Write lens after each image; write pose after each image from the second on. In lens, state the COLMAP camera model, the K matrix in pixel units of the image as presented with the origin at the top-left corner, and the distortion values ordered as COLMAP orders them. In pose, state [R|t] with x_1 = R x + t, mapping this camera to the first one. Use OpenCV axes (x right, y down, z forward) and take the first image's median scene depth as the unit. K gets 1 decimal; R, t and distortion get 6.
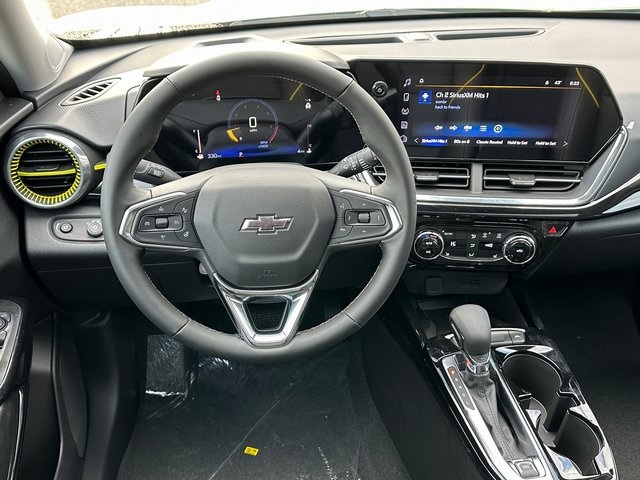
lens RADIAL K [[606.8, 0, 323.3], [0, 606.8, 246.3], [0, 0, 1]] dist [0.046705, 0.000000]
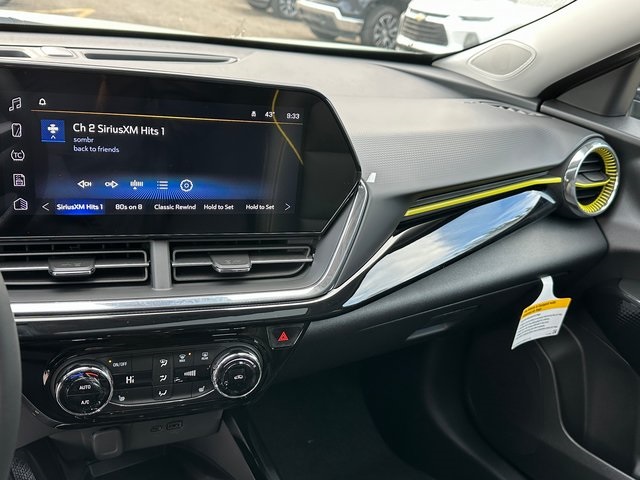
lens RADIAL K [[606.8, 0, 313.6], [0, 606.8, 249.9], [0, 0, 1]] dist [0.046705, 0.000000]
pose [[0.893060, -0.062112, 0.445631, 0.118753], [0.107039, 0.991320, -0.076339, -0.064939], [-0.437021, 0.115875, 0.891956, 0.389000]]
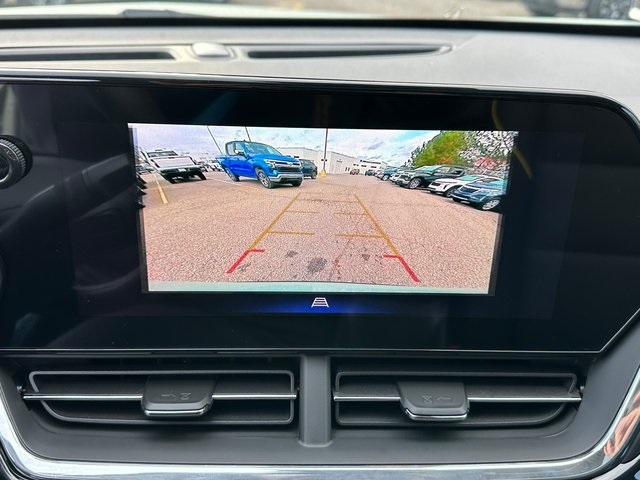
lens RADIAL K [[606.8, 0, 337.8], [0, 606.8, 248.0], [0, 0, 1]] dist [0.046705, 0.000000]
pose [[0.984102, -0.028851, 0.175244, 0.205484], [0.044291, 0.995409, -0.084846, -0.172194], [-0.171991, 0.091258, 0.980862, 0.634864]]
